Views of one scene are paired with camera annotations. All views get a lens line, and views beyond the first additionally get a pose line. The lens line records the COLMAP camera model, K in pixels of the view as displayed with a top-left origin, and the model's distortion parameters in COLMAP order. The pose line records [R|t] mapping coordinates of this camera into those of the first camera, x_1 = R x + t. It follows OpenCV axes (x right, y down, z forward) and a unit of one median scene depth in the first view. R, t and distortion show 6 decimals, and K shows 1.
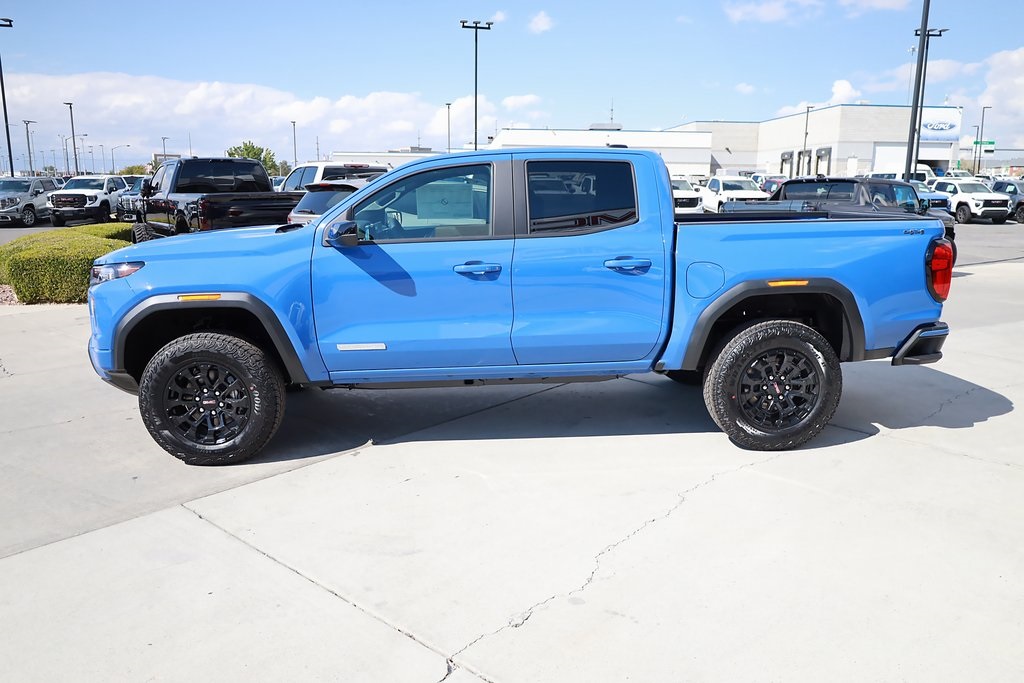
lens RADIAL K [[765.2, 0, 512.1], [0, 765.2, 328.0], [0, 0, 1]] dist [-0.011896, -0.002467]
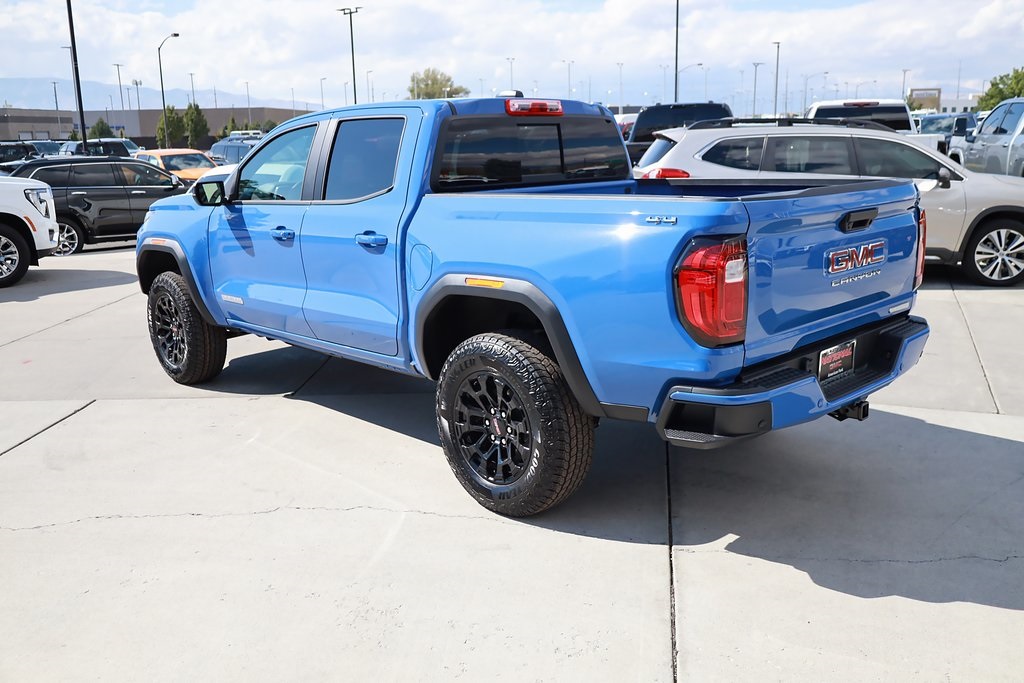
lens RADIAL K [[865.9, 0, 512.0], [0, 865.9, 341.5], [0, 0, 1]] dist [-0.008532, 0.006780]
pose [[0.660593, 0.156277, -0.734299, 0.900612], [-0.111764, 0.987666, 0.109655, -0.088003], [0.742378, 0.009631, 0.669912, 0.440367]]
